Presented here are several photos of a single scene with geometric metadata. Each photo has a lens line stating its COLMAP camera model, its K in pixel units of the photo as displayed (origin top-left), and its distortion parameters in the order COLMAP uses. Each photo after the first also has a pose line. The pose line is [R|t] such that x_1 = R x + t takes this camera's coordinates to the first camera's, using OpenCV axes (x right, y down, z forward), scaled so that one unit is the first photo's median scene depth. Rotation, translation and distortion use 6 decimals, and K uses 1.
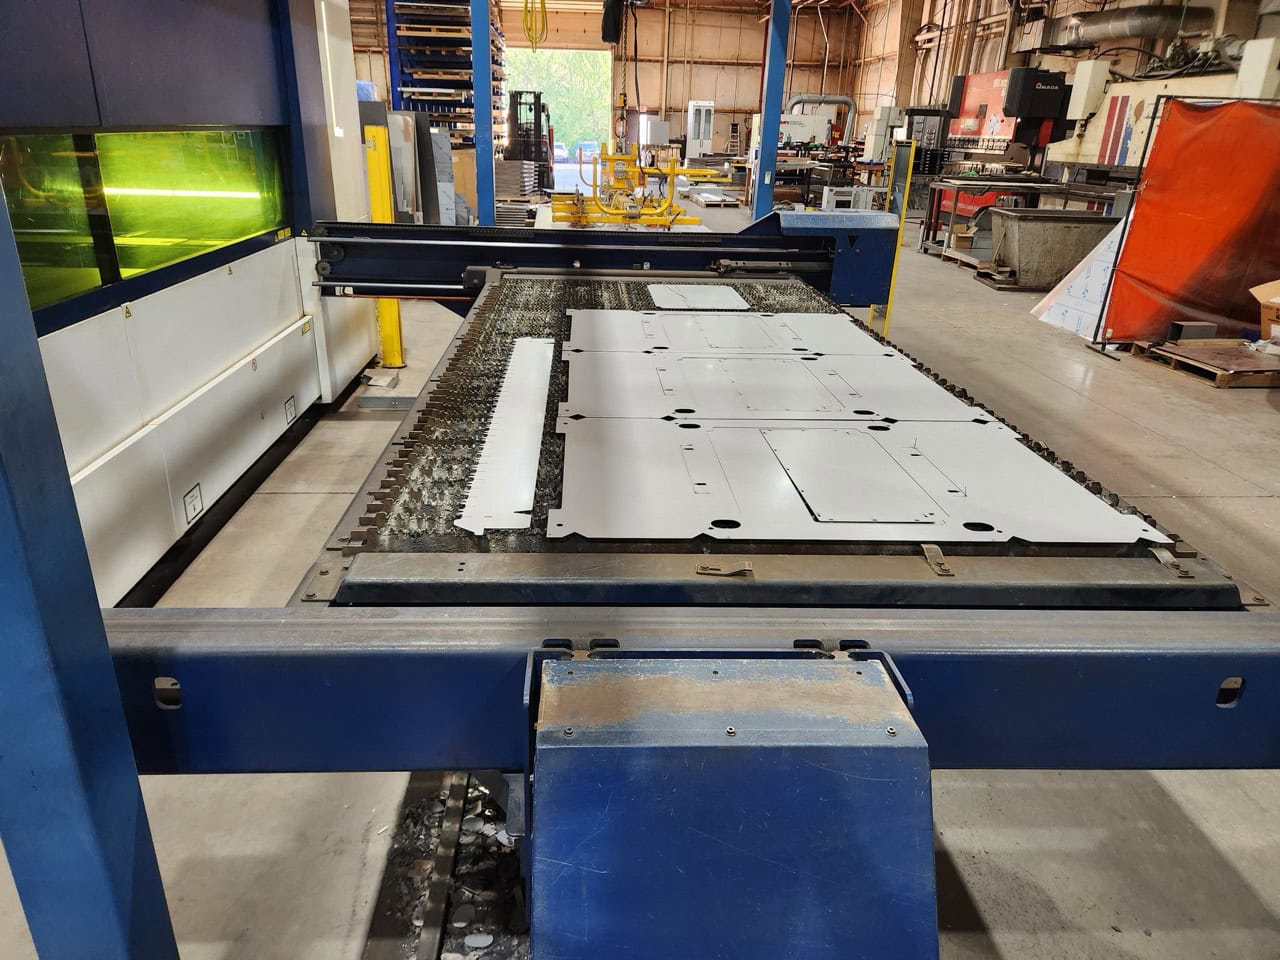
lens RADIAL K [[864.6, 0, 641.7], [0, 864.6, 483.0], [0, 0, 1]] dist [0.070632, -0.060855]
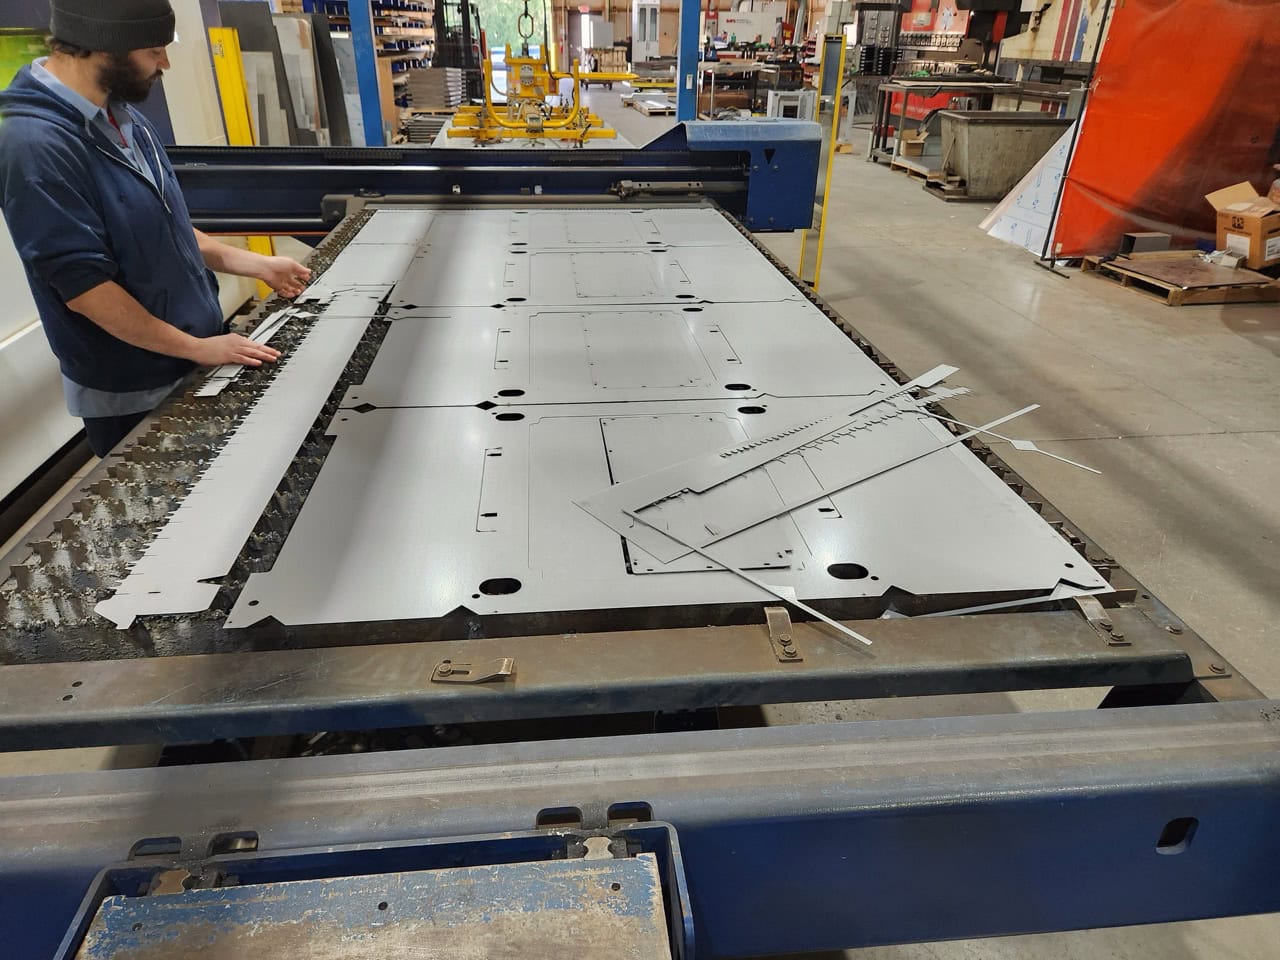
lens RADIAL K [[864.6, 0, 645.8], [0, 864.6, 486.9], [0, 0, 1]] dist [0.070632, -0.060855]
pose [[0.998286, -0.040651, 0.042110, 0.065409], [0.036516, 0.994837, 0.094693, -0.033484], [-0.045742, -0.092993, 0.994616, 0.099876]]
